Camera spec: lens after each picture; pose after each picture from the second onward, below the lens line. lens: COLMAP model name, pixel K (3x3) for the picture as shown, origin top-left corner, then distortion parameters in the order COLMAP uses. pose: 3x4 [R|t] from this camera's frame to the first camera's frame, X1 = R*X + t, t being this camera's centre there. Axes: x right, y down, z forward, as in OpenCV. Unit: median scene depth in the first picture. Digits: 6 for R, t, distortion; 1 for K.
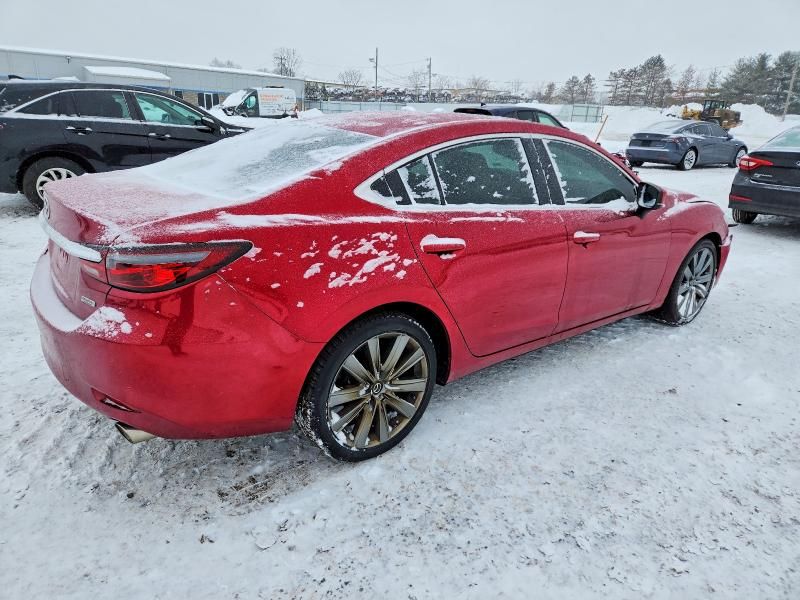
lens RADIAL K [[602.6, 0, 365.5], [0, 602.6, 284.4], [0, 0, 1]] dist [0.114332, -0.125447]
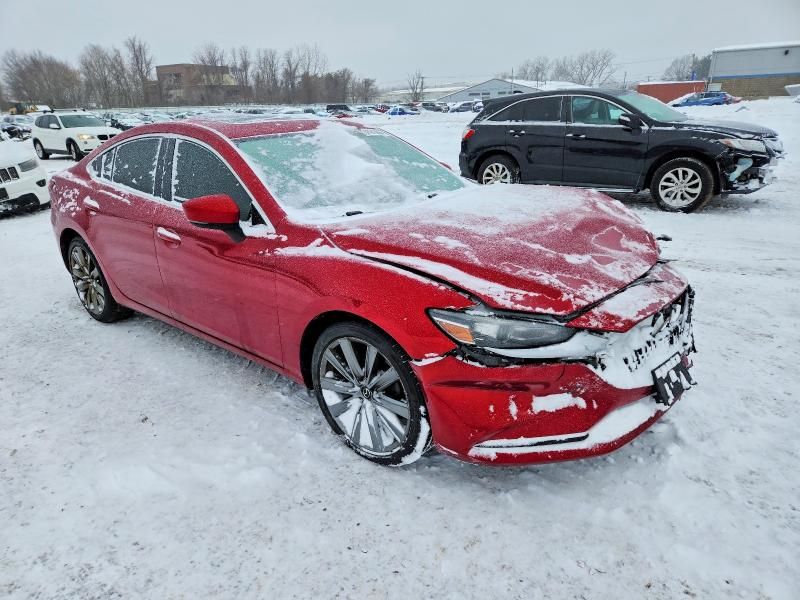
lens RADIAL K [[618.4, 0, 407.0], [0, 618.4, 299.5], [0, 0, 1]] dist [0.071168, -0.060614]
pose [[0.100926, 0.252776, -0.962246, 0.765730], [-0.235535, 0.945761, 0.223741, -0.162307], [0.966611, 0.204061, 0.154990, 0.663178]]
